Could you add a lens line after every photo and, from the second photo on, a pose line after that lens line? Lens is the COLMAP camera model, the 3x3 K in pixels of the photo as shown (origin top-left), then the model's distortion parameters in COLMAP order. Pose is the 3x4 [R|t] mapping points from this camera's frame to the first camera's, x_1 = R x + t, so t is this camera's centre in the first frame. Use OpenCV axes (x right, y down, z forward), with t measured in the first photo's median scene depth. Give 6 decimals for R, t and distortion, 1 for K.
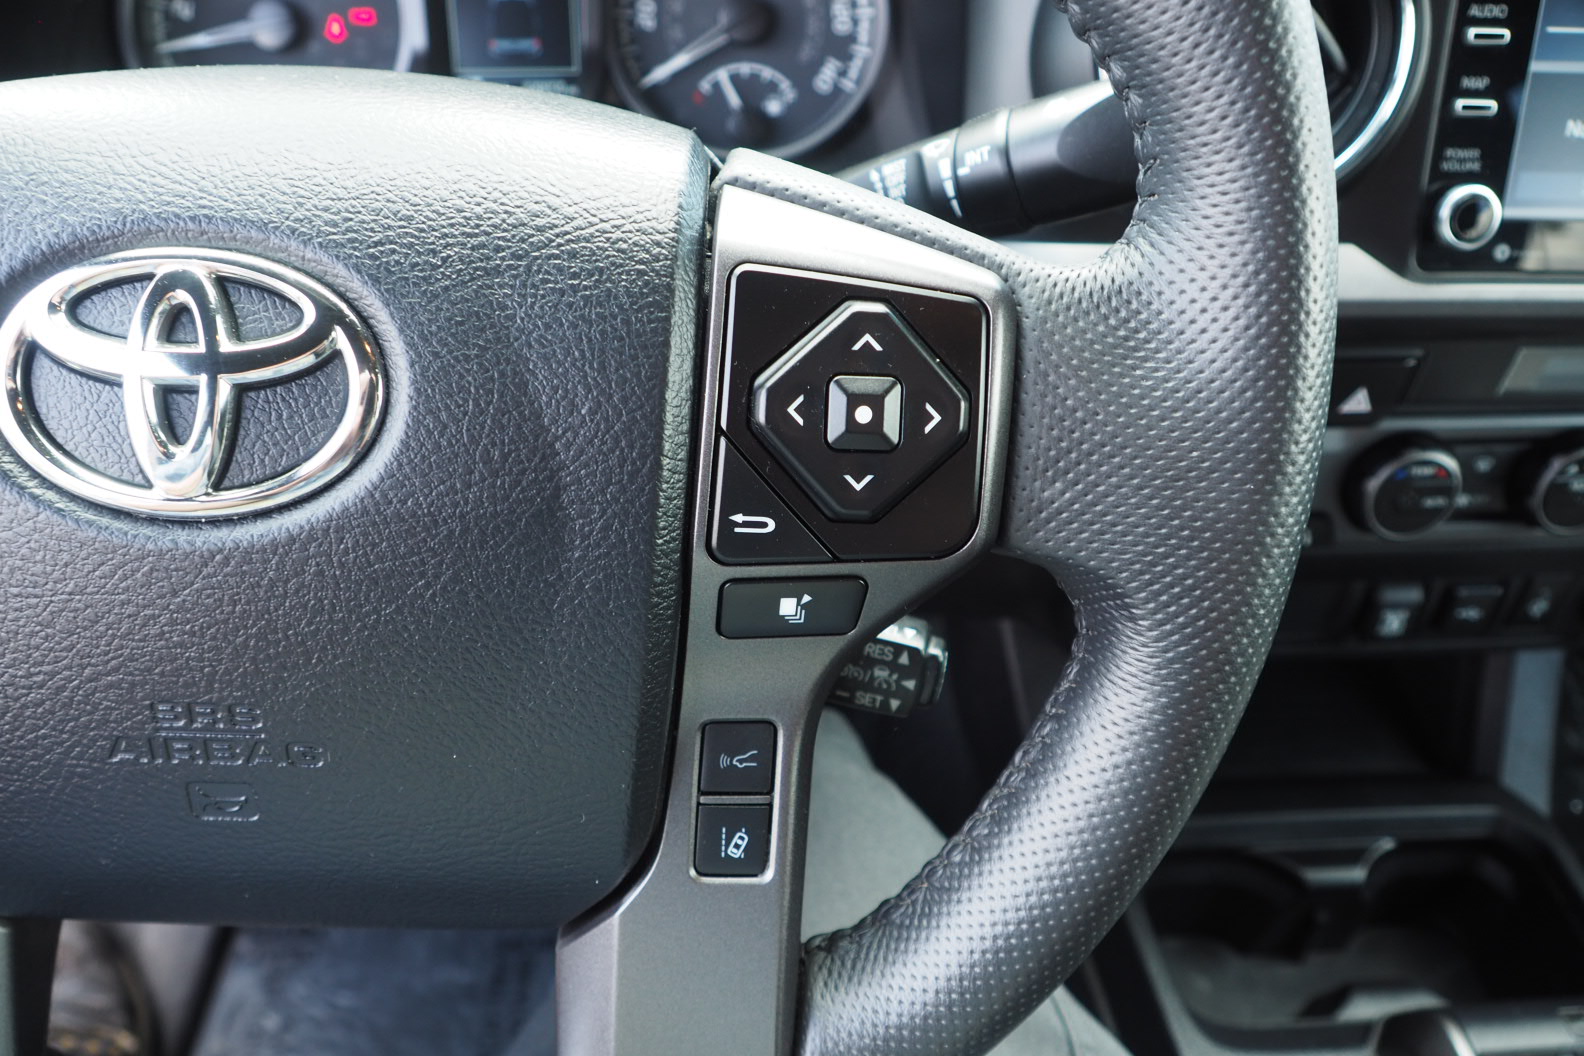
lens RADIAL K [[1126.0, 0, 782.0], [0, 1126.0, 527.8], [0, 0, 1]] dist [-0.043516, 0.015597]
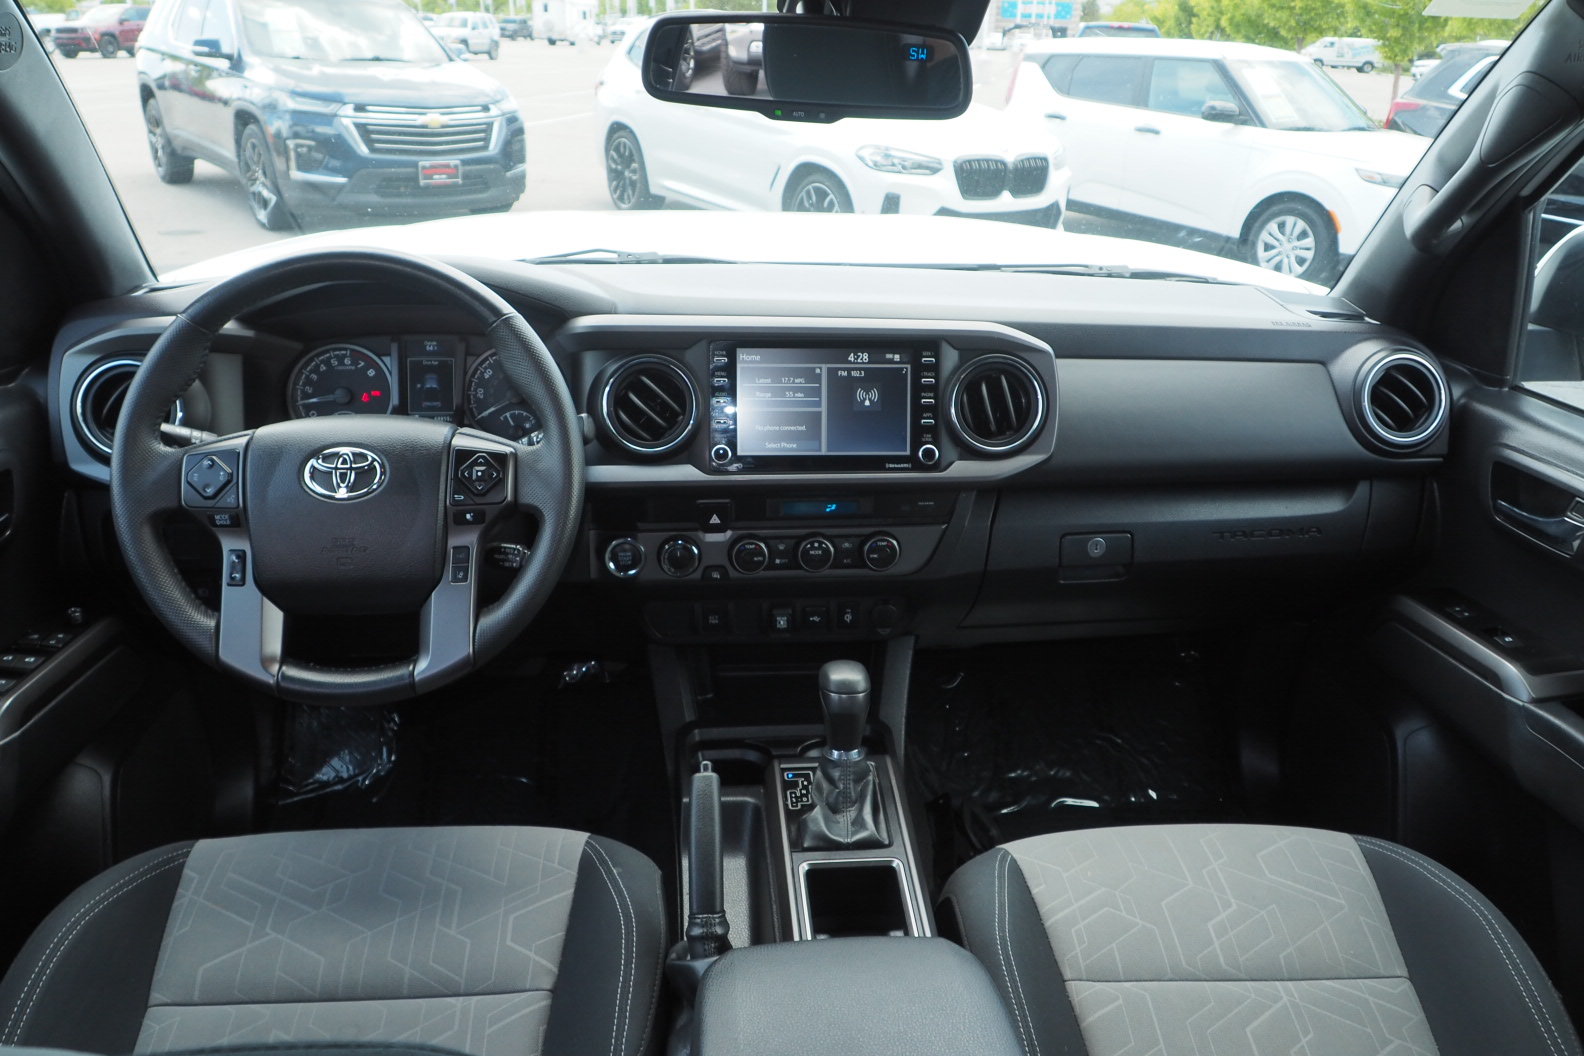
lens RADIAL K [[1126.0, 0, 801.1], [0, 1126.0, 538.1], [0, 0, 1]] dist [-0.043516, 0.015597]
pose [[0.997915, -0.005771, 0.064290, 1.082317], [0.023174, 0.961627, -0.273380, 1.458482], [-0.060245, 0.274300, 0.959755, -3.560052]]
